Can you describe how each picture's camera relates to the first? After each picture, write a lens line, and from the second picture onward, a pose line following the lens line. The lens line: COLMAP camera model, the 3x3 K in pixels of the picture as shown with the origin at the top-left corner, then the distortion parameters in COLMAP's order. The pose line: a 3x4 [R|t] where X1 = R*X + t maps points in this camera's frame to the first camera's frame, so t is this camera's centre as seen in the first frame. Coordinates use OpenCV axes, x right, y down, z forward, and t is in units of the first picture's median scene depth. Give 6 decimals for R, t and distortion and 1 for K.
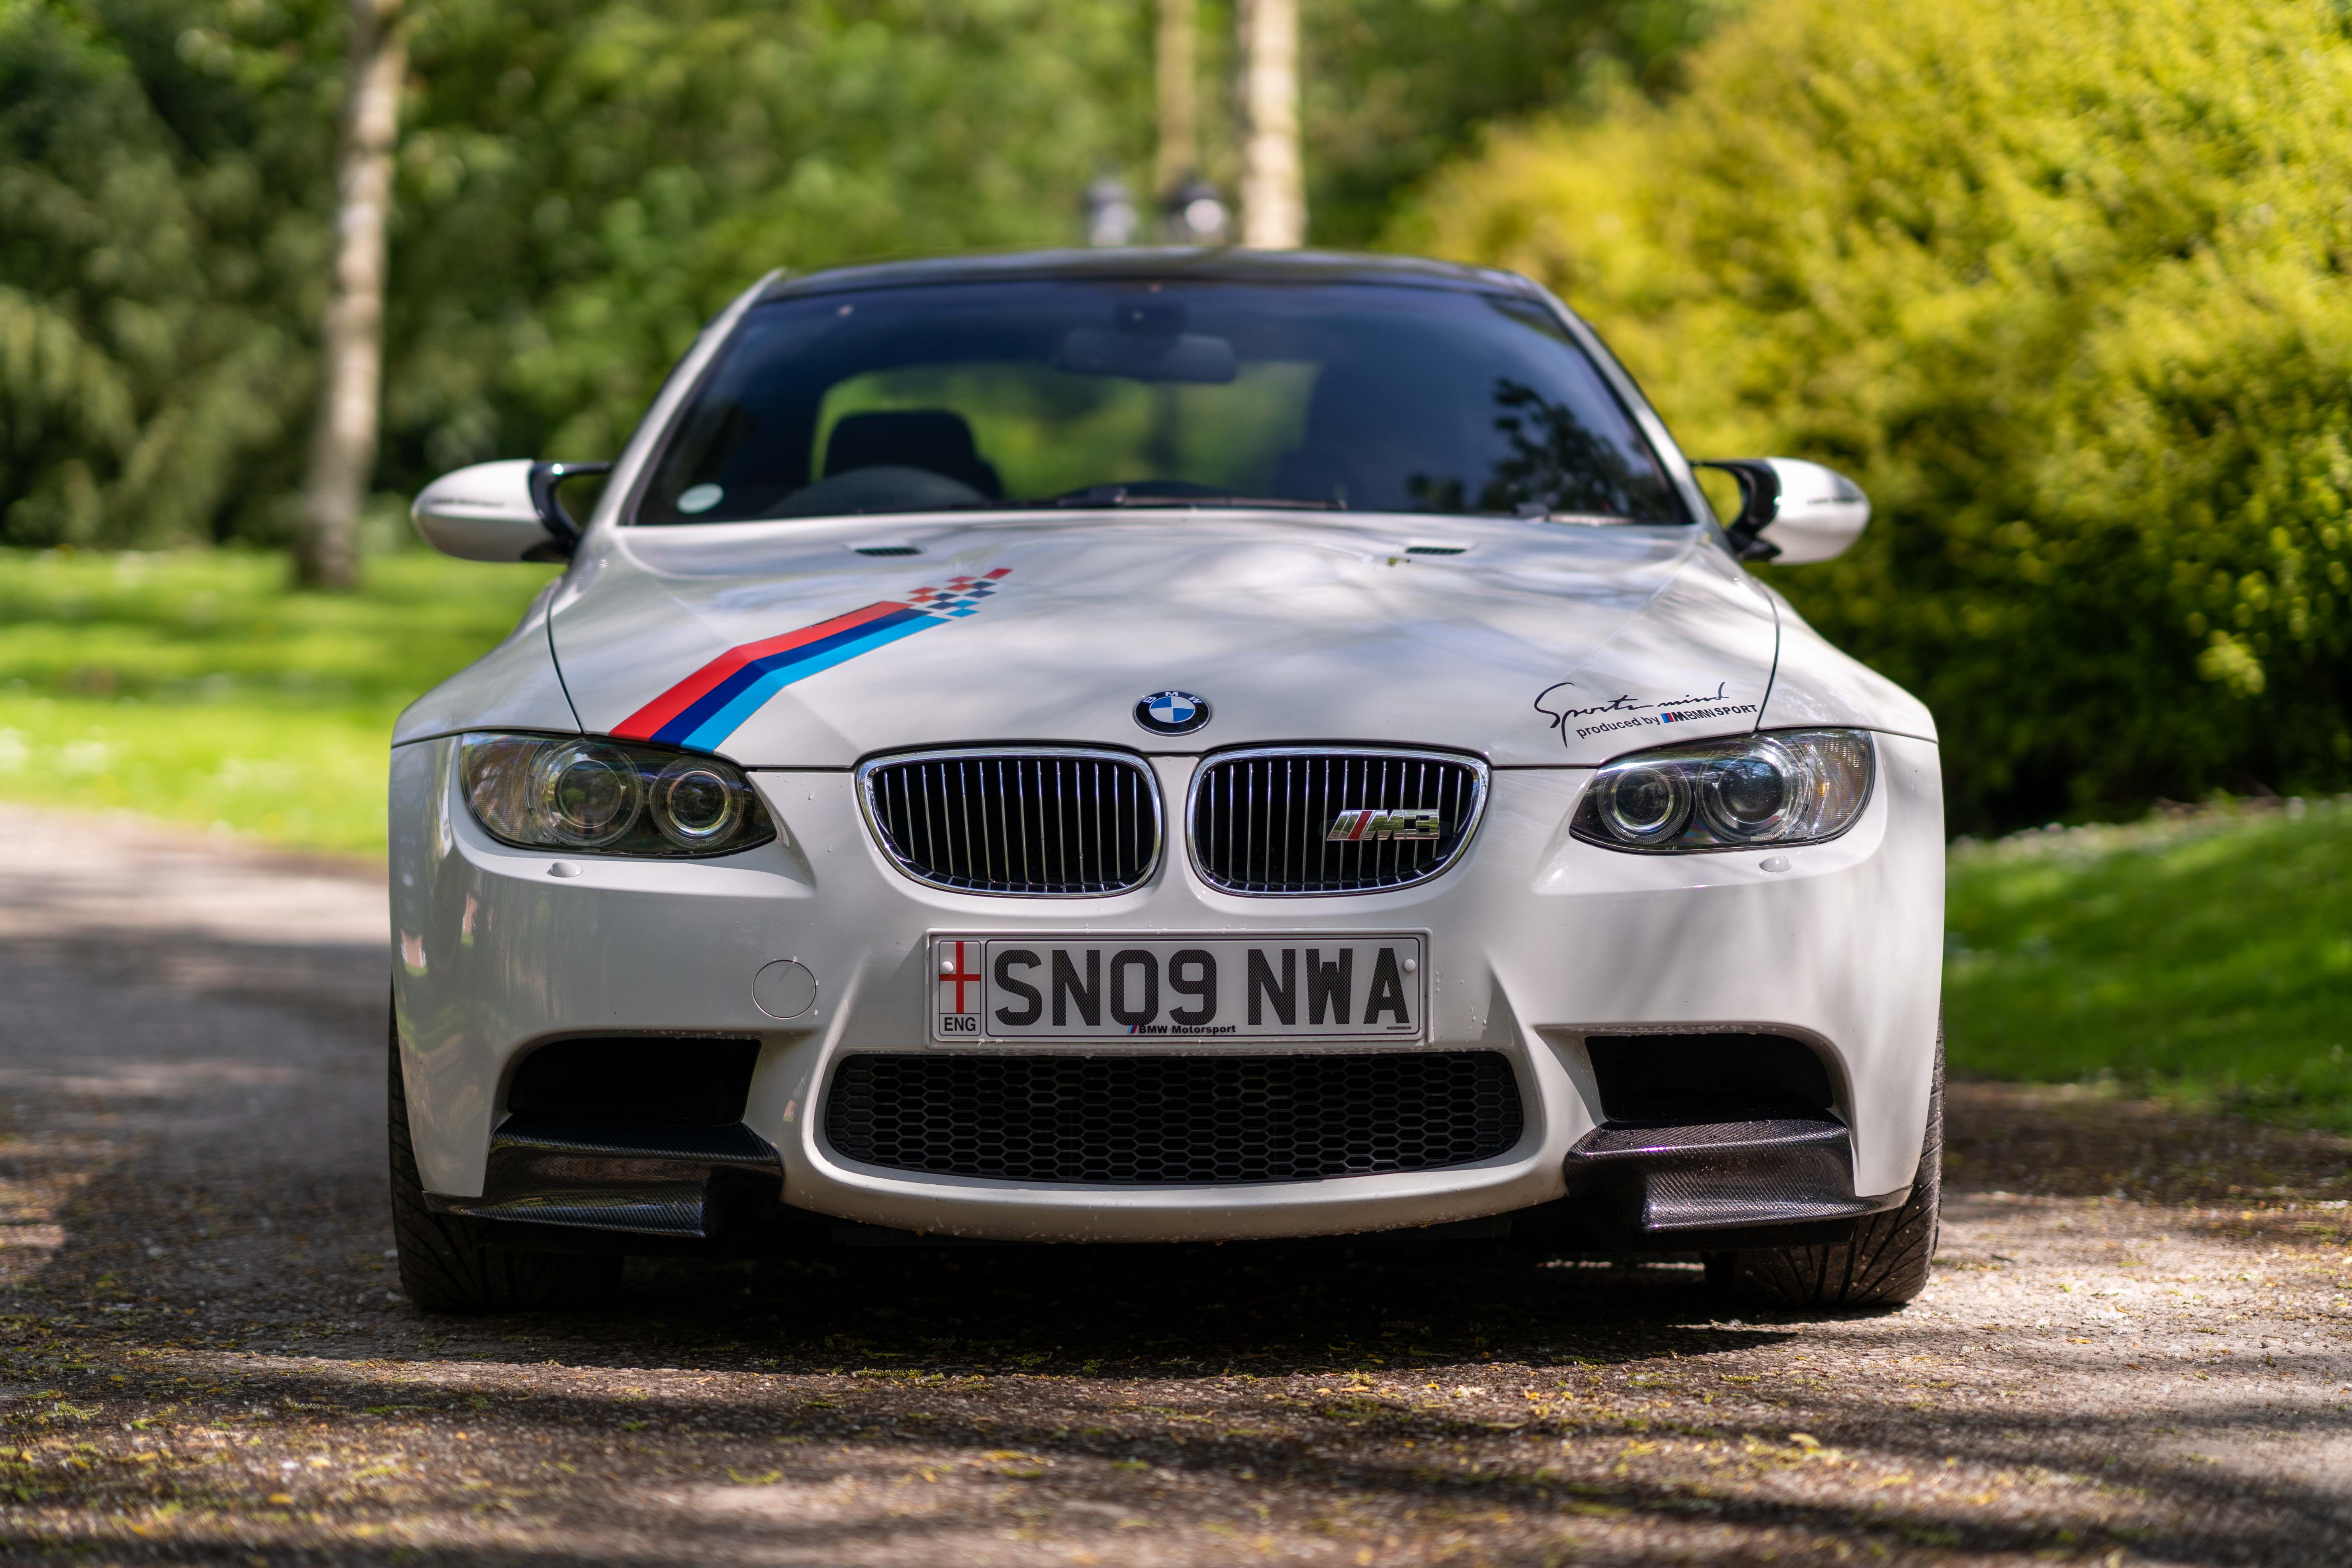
lens RADIAL K [[5399.2, 0, 1176.0], [0, 5399.2, 784.0], [0, 0, 1]] dist [0.032511, 0.010588]
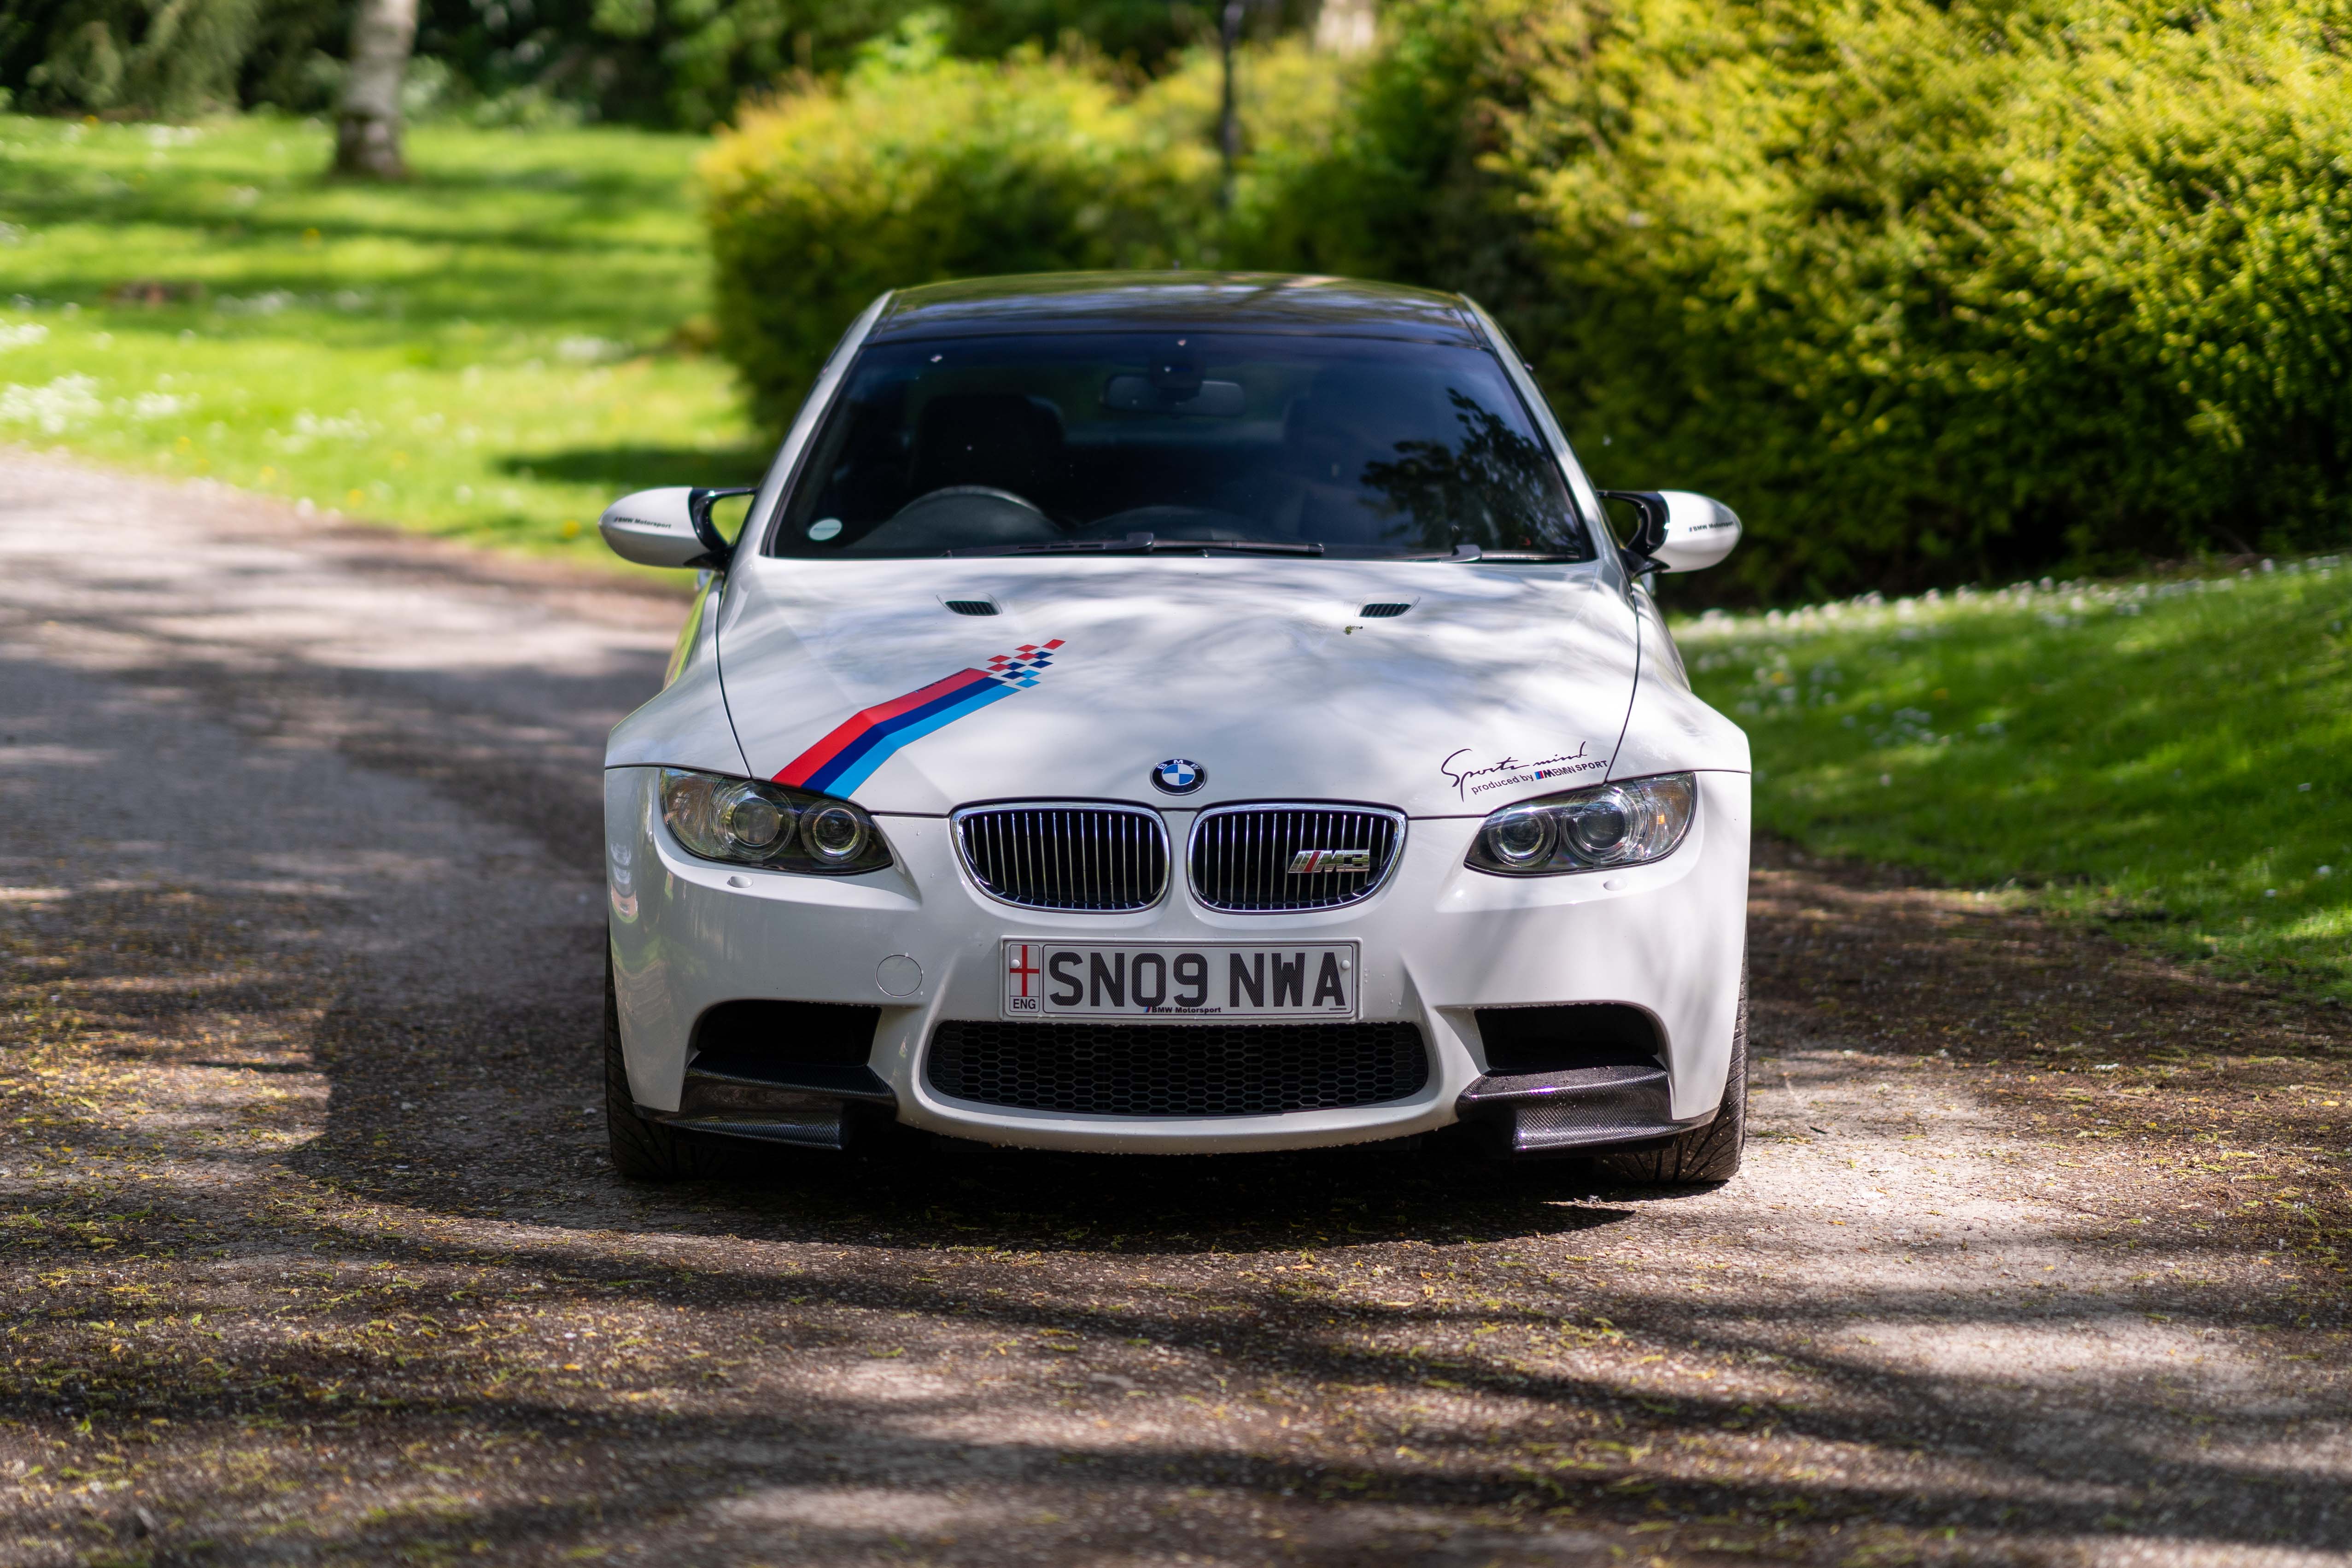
lens RADIAL K [[5988.6, 0, 1176.0], [0, 5988.6, 784.0], [0, 0, 1]] dist [0.100186, 0.482732]
pose [[0.999861, 0.008251, -0.014504, 0.021002], [-0.006996, 0.996393, 0.084569, -0.141349], [0.015149, -0.084455, 0.996312, -0.533010]]
